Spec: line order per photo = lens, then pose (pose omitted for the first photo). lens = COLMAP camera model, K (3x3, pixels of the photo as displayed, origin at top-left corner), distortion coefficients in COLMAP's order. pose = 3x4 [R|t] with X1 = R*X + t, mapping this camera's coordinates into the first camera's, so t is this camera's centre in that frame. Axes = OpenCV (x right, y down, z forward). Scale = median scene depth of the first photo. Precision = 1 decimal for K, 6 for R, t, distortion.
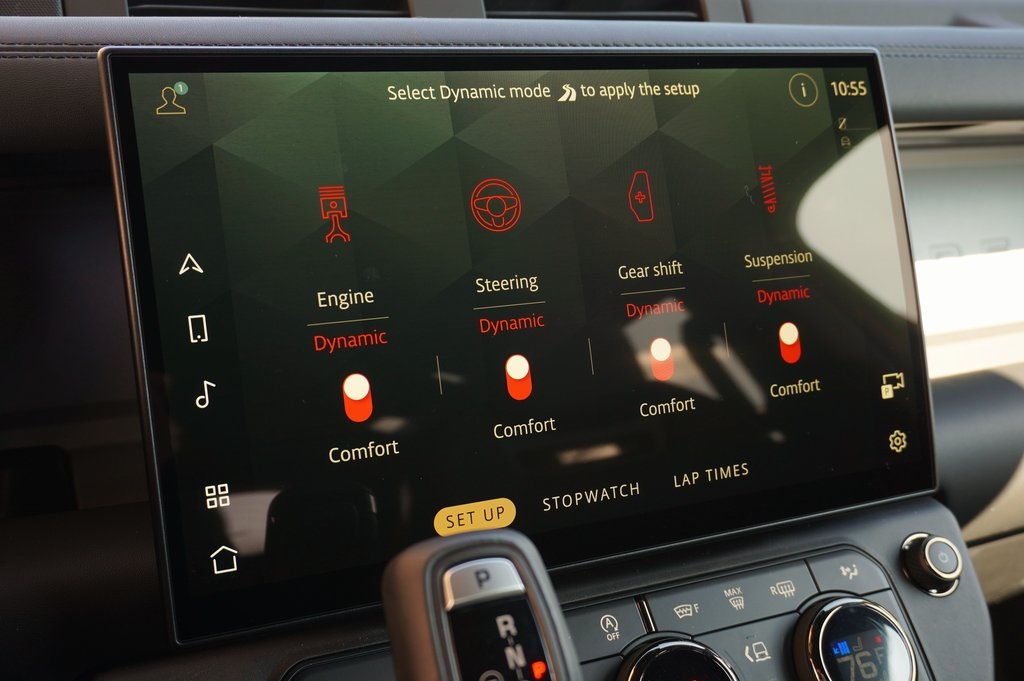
lens RADIAL K [[1136.4, 0, 512.0], [0, 1136.4, 340.5], [0, 0, 1]] dist [0.003108, -0.010589]
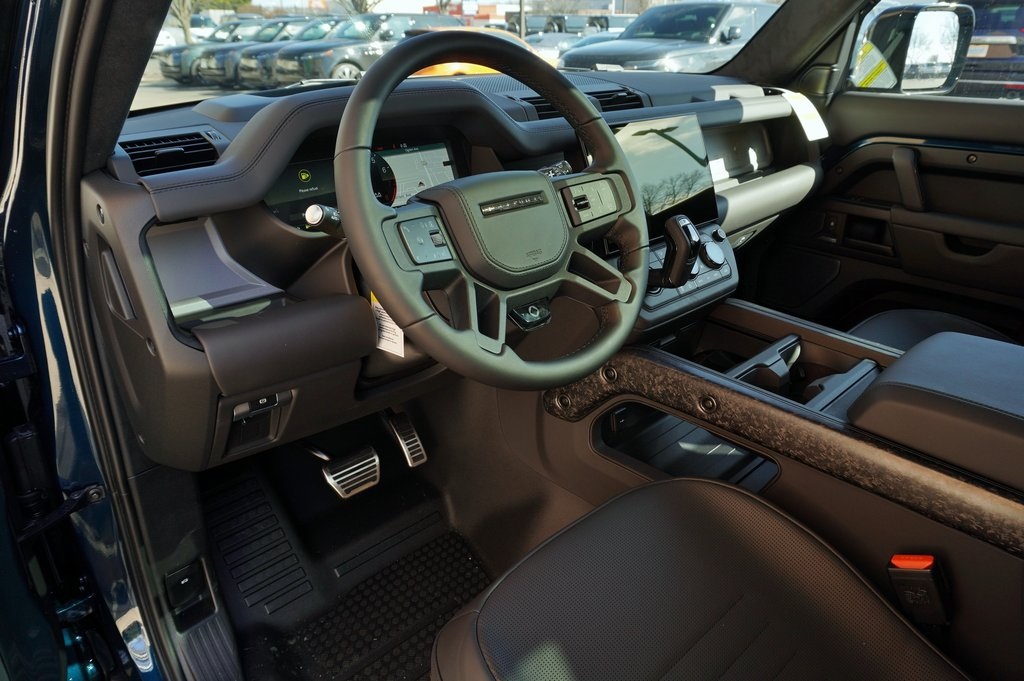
lens RADIAL K [[678.7, 0, 496.1], [0, 678.7, 339.8], [0, 0, 1]] dist [-0.045456, -0.000621]
pose [[0.948427, -0.155507, 0.276230, -1.299439], [0.120864, 0.982975, 0.138394, 0.139954], [-0.293049, -0.097871, 0.951075, -1.319010]]
